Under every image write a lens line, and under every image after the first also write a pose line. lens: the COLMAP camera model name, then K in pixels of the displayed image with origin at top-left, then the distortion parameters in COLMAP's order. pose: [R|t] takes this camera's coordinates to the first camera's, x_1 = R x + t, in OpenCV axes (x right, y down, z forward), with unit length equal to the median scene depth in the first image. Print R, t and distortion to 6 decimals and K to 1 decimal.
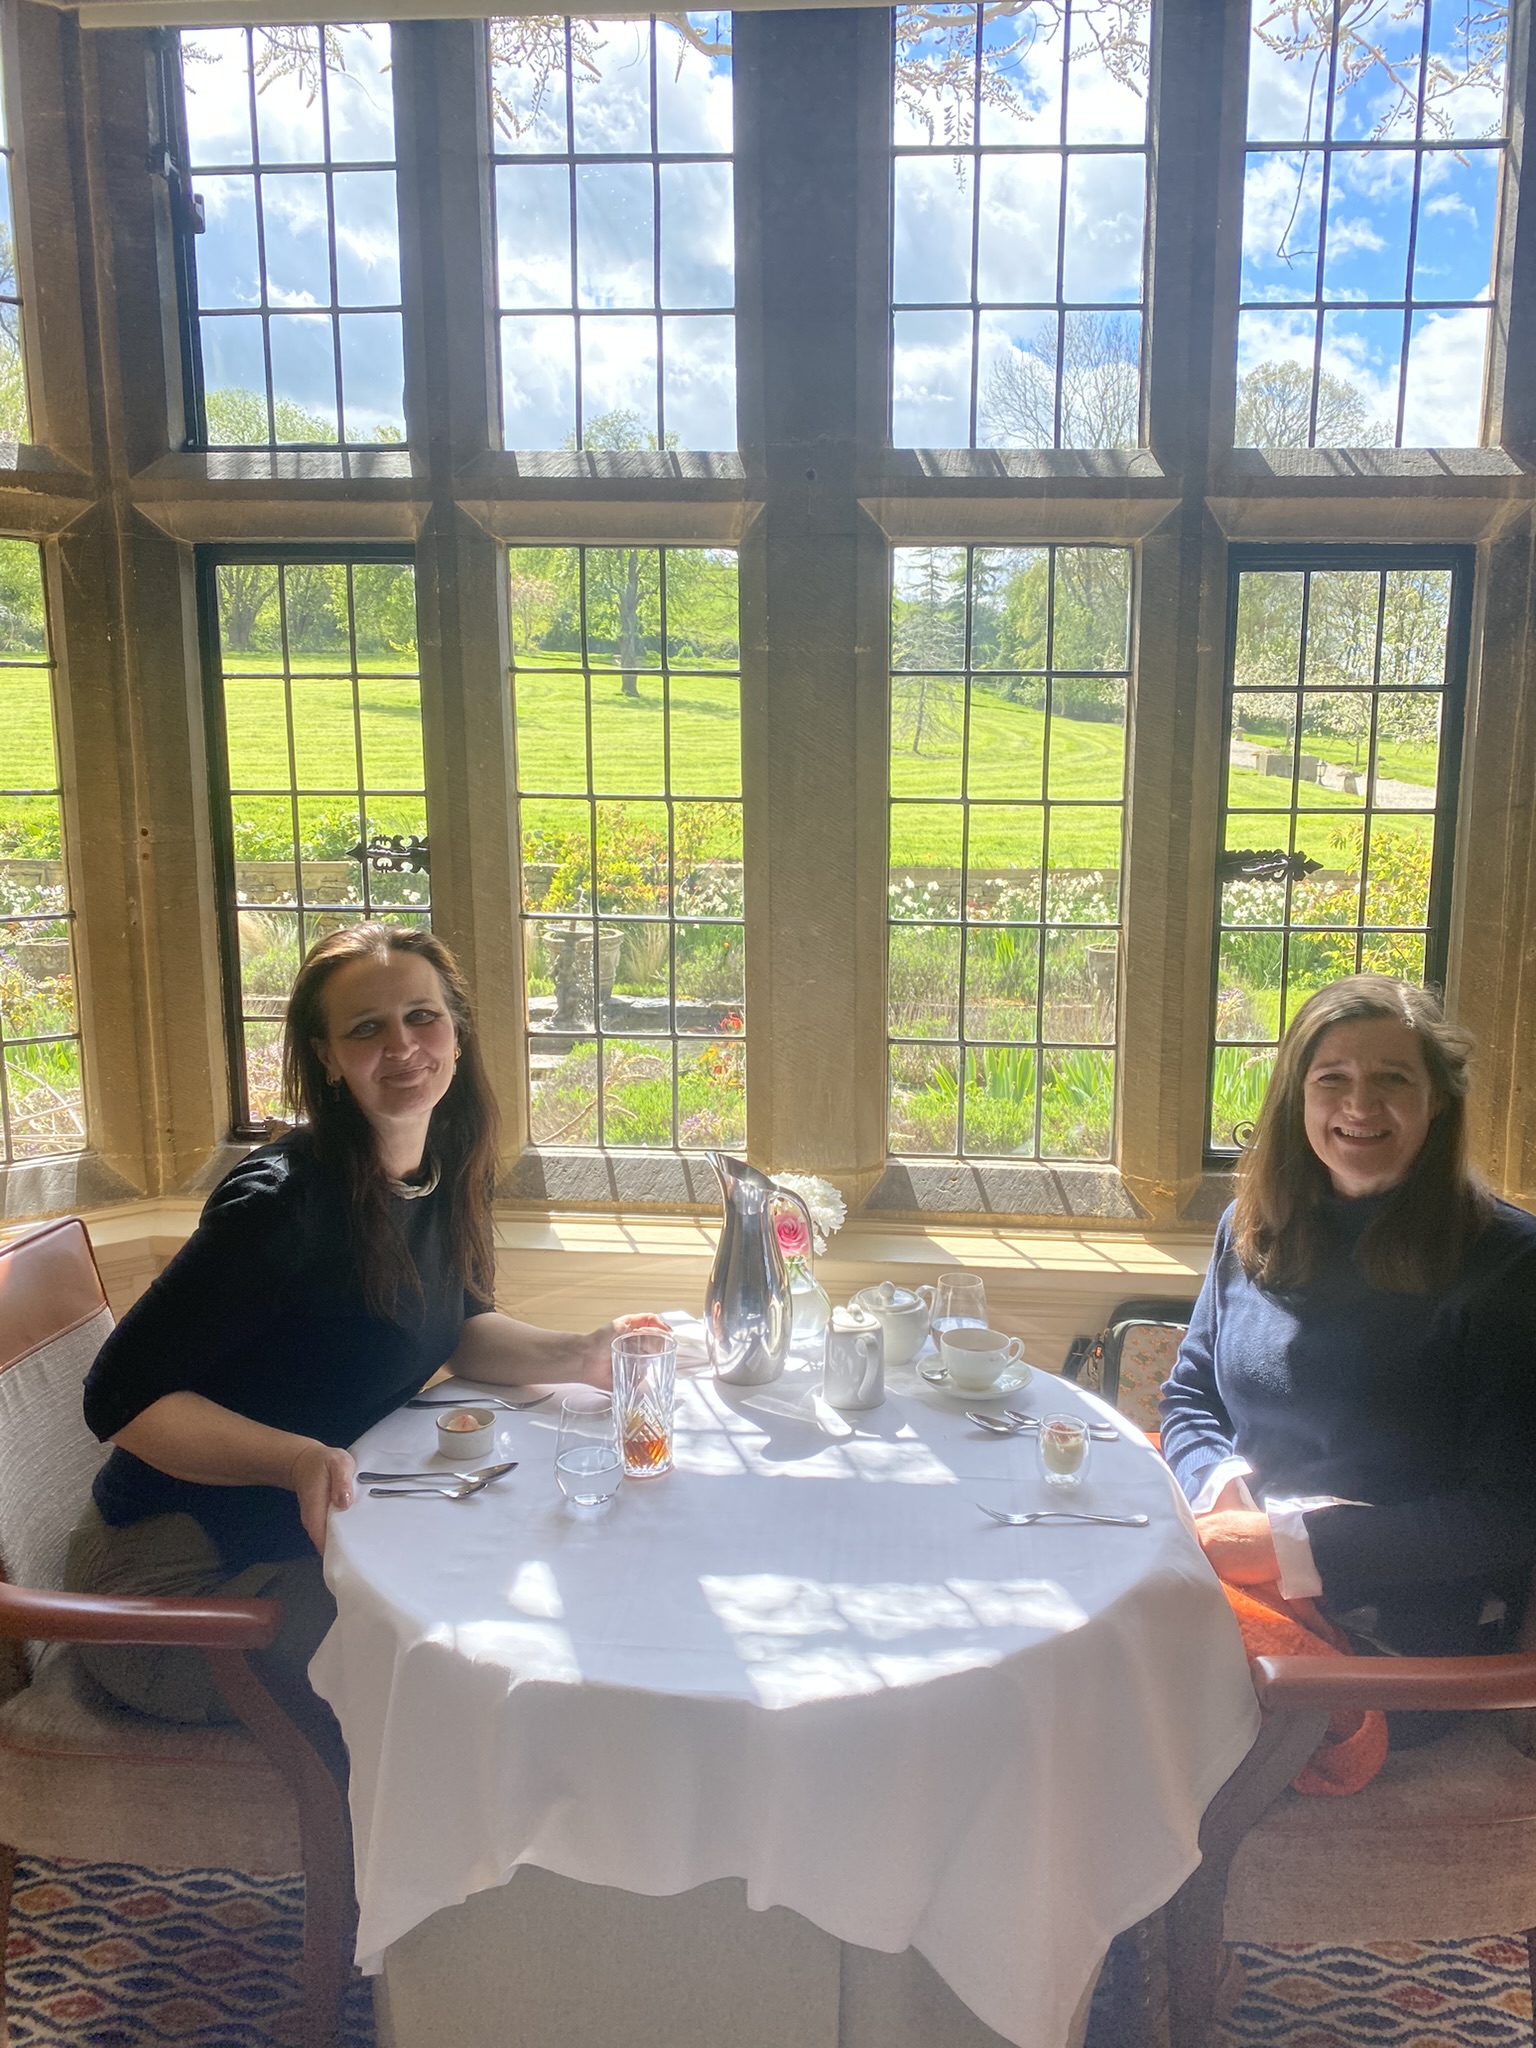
lens RADIAL K [[1696.1, 0, 768.0], [0, 1696.1, 1024.0], [0, 0, 1]] dist [0.109936, -0.231904]
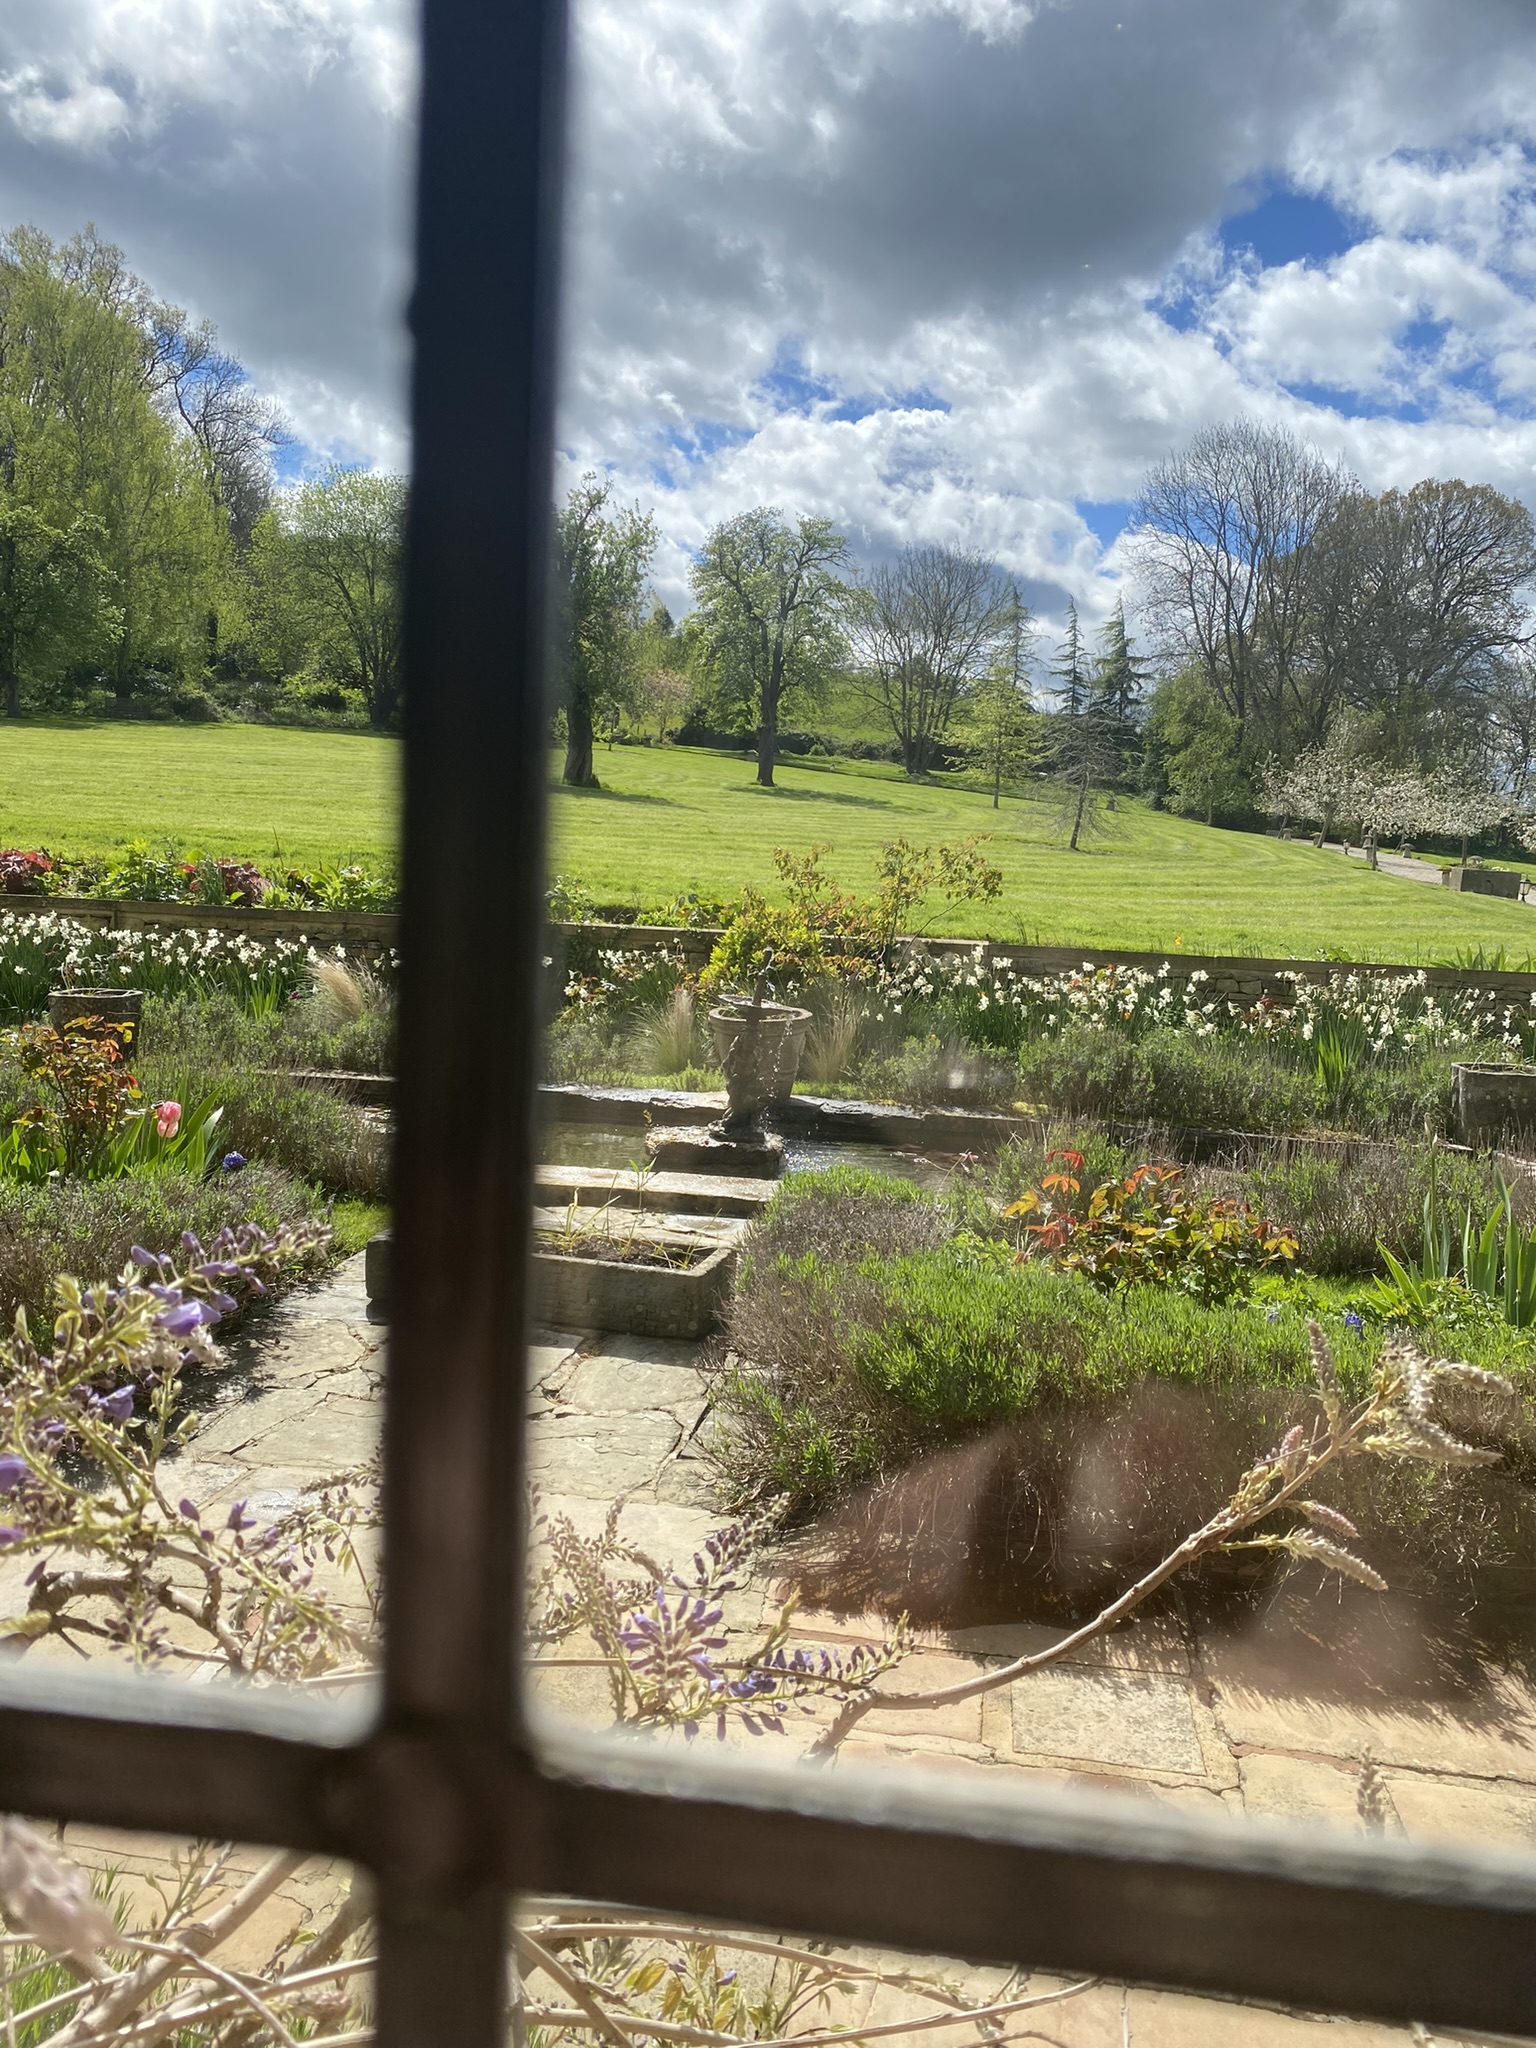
lens RADIAL K [[1696.1, 0, 768.0], [0, 1696.1, 1024.0], [0, 0, 1]] dist [0.109936, -0.231904]
pose [[0.996475, 0.051462, -0.066253, -0.043289], [-0.055259, 0.996855, -0.056809, -0.003803], [0.063121, 0.060270, 0.996184, 0.189698]]
